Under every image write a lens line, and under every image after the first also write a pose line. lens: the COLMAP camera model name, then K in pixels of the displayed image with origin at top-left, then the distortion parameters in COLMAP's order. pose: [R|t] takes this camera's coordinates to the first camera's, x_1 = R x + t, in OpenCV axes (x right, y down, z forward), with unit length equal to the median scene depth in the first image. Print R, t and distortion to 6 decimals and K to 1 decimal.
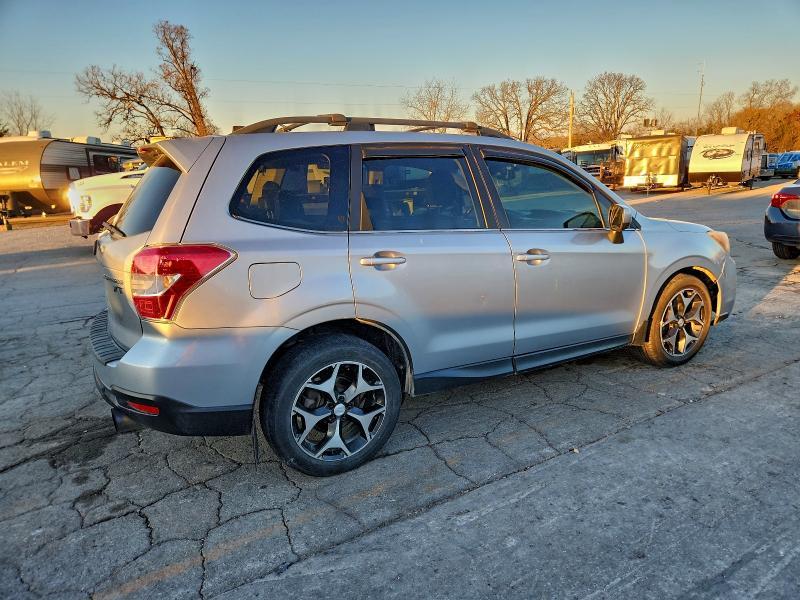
lens RADIAL K [[582.4, 0, 400.0], [0, 582.4, 295.1], [0, 0, 1]] dist [0.024894, -0.021621]
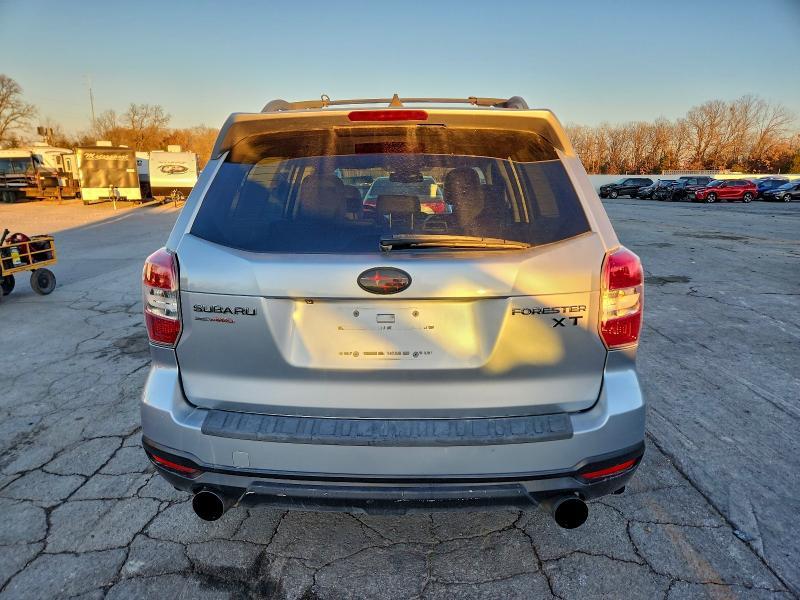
lens RADIAL K [[582.4, 0, 400.3], [0, 582.4, 300.9], [0, 0, 1]] dist [0.024894, -0.021621]
pose [[0.472201, -0.142325, 0.869925, -0.213779], [0.160206, 0.984300, 0.074077, -0.020222], [-0.866811, 0.104388, 0.487588, 0.154524]]
